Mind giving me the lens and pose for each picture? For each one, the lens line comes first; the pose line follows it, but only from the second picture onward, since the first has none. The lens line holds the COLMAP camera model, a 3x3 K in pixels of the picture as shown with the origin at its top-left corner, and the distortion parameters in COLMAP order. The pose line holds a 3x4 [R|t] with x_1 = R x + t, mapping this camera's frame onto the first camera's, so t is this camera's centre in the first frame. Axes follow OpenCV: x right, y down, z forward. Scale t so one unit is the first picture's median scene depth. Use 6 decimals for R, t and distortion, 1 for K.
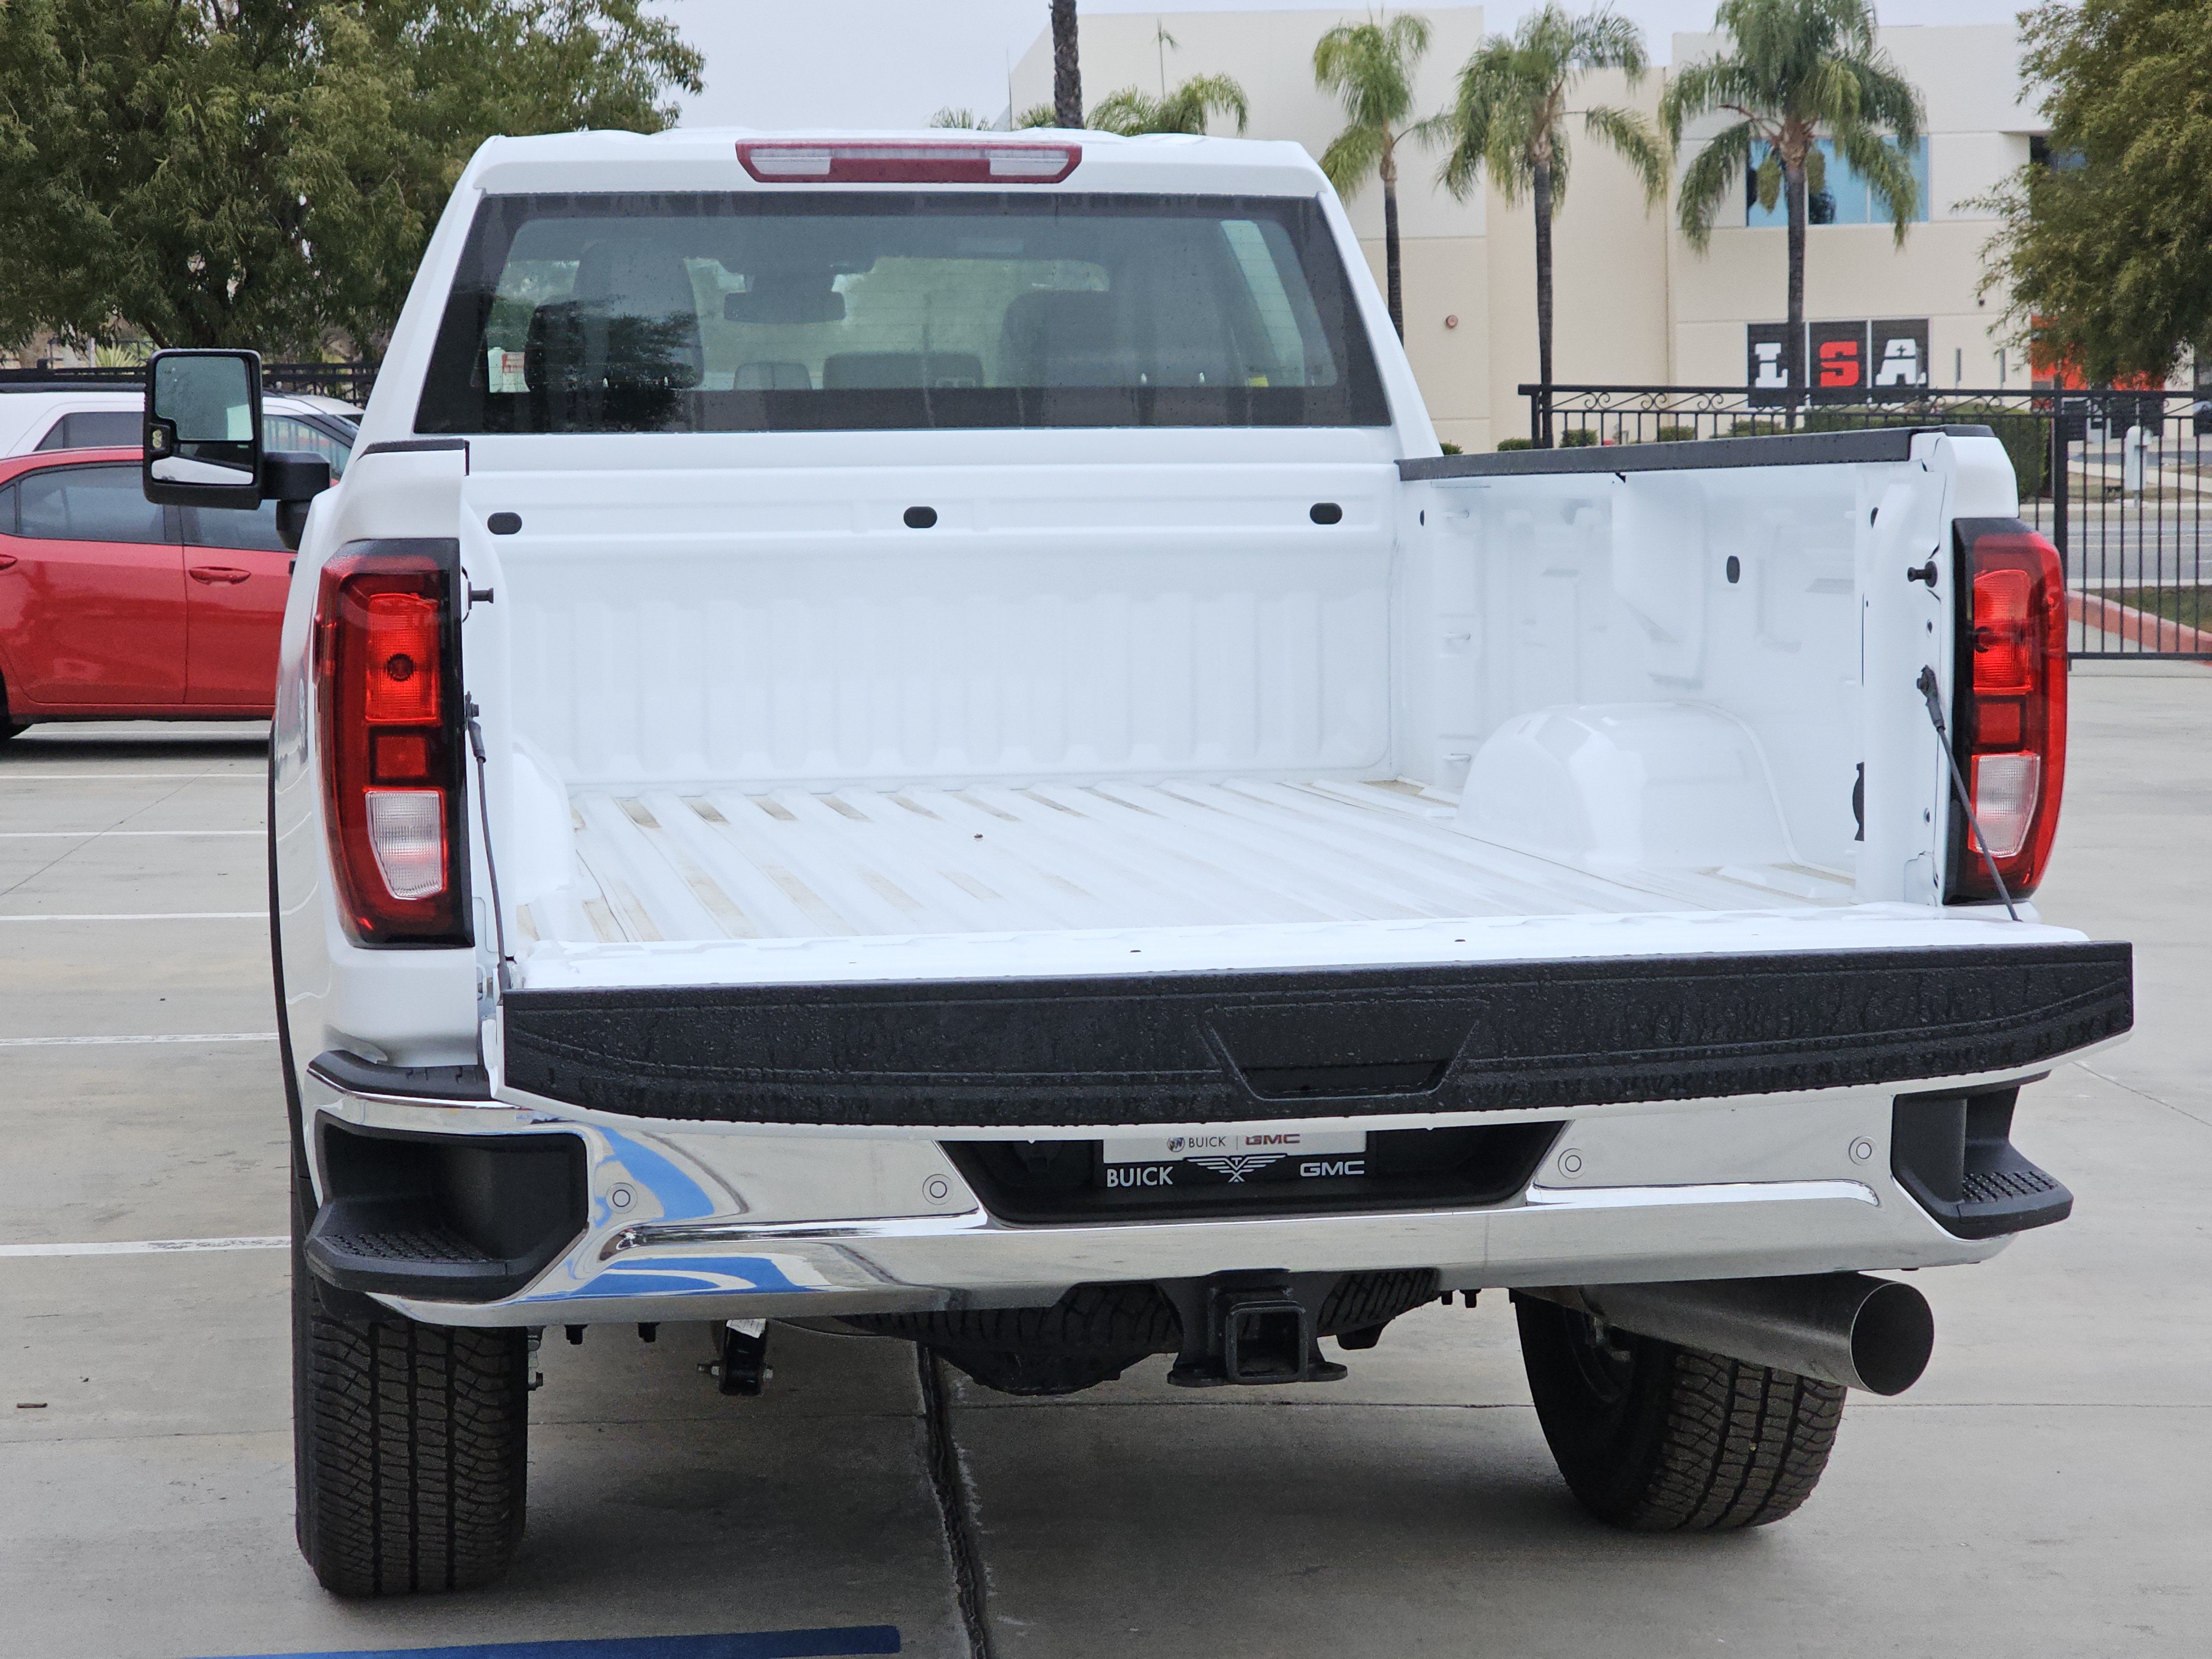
lens RADIAL K [[4196.2, 0, 1106.3], [0, 4196.2, 828.0], [0, 0, 1]] dist [-0.077630, 0.000000]
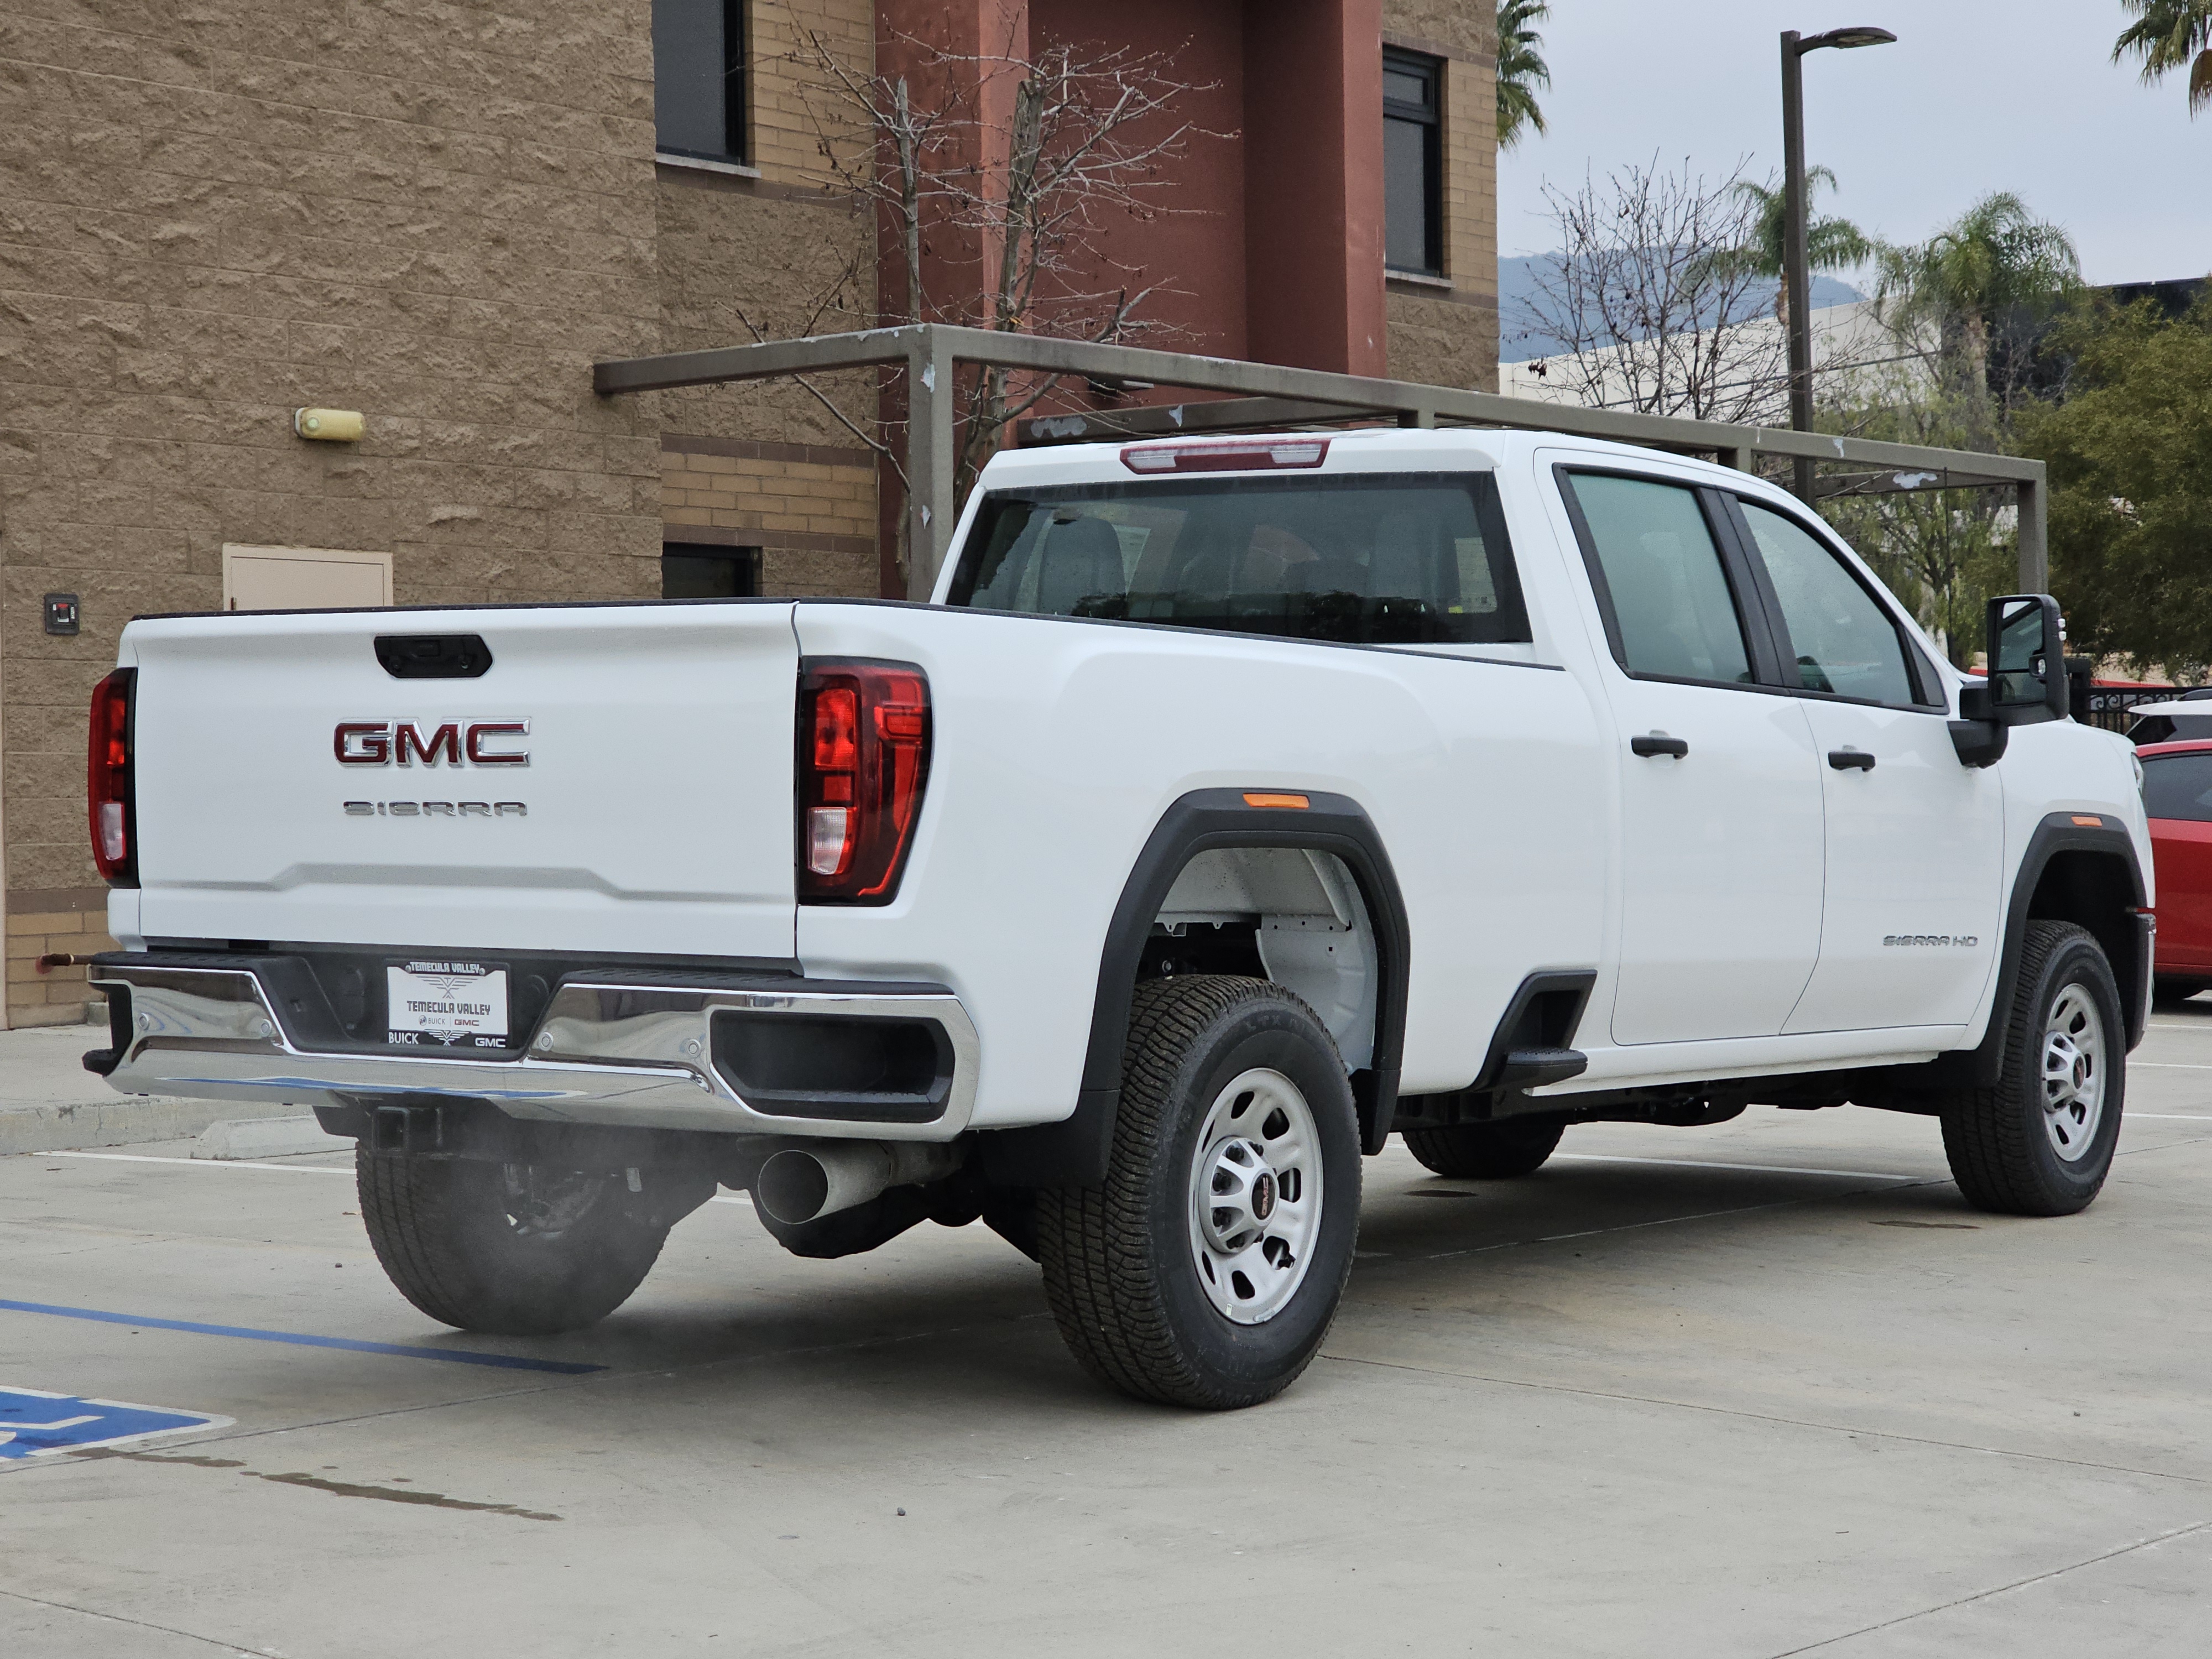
lens RADIAL K [[4196.2, 0, 1104.7], [0, 4196.2, 827.9], [0, 0, 1]] dist [-0.077630, 0.000000]
pose [[0.734187, 0.019820, -0.678658, 0.883850], [-0.075730, 0.995727, -0.052846, 0.042312], [0.674711, 0.090194, 0.732550, -0.044742]]
